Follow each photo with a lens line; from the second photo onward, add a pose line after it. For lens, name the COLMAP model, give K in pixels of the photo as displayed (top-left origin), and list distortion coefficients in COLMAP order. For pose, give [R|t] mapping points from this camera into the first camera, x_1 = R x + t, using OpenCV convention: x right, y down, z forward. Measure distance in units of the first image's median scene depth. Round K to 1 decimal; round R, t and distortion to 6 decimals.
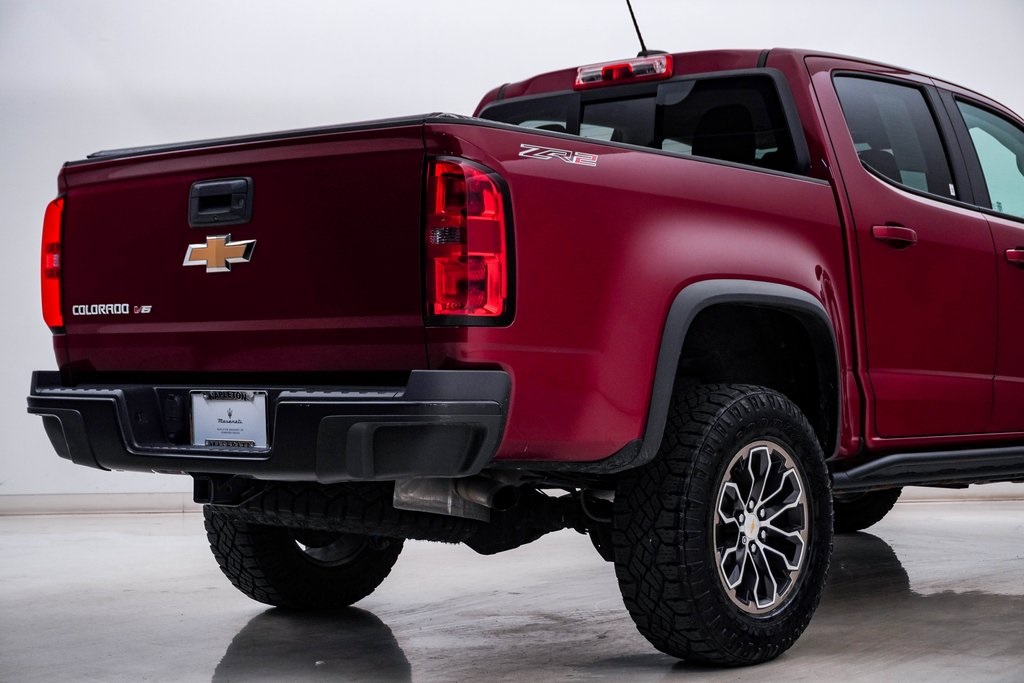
lens RADIAL K [[1884.5, 0, 512.0], [0, 1884.5, 341.5], [0, 0, 1]] dist [0.033834, 0.036373]
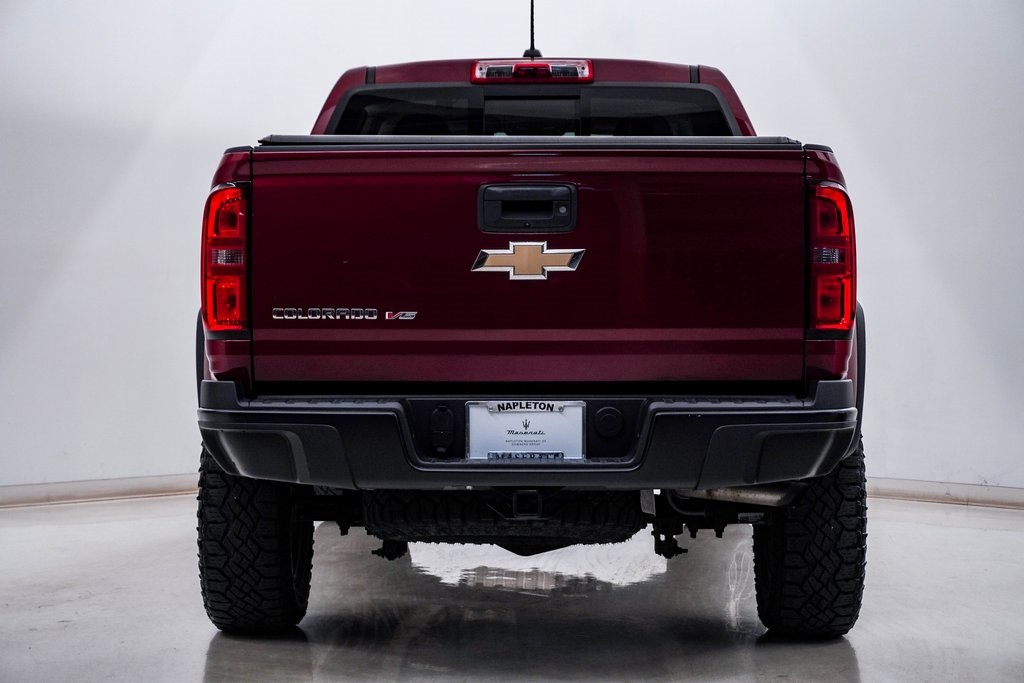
lens RADIAL K [[2147.1, 0, 512.0], [0, 2147.1, 341.5], [0, 0, 1]] dist [-0.006033, -0.039016]
pose [[0.770059, -0.006073, 0.637944, -0.859250], [-0.009326, 0.999741, 0.020775, -0.027650], [-0.637905, -0.021947, 0.769802, 0.151300]]
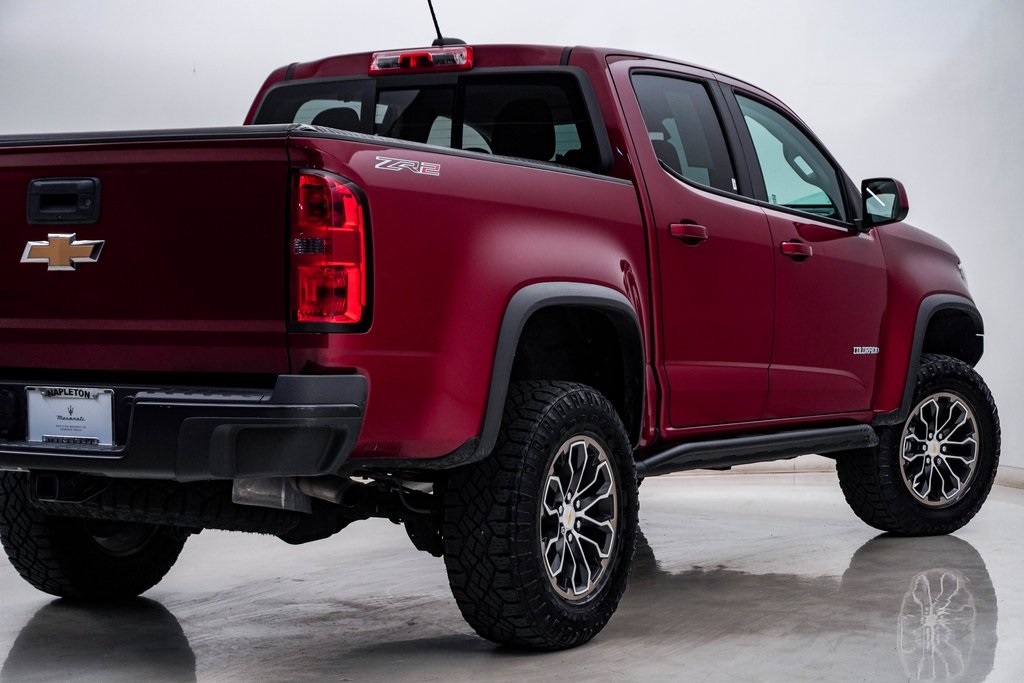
lens RADIAL K [[2163.4, 0, 512.0], [0, 2163.4, 341.5], [0, 0, 1]] dist [0.022596, -0.010235]
pose [[0.983162, 0.007114, 0.182598, -0.128769], [-0.012802, 0.999468, 0.029994, -0.036357], [-0.182287, -0.031826, 0.982730, -0.178744]]
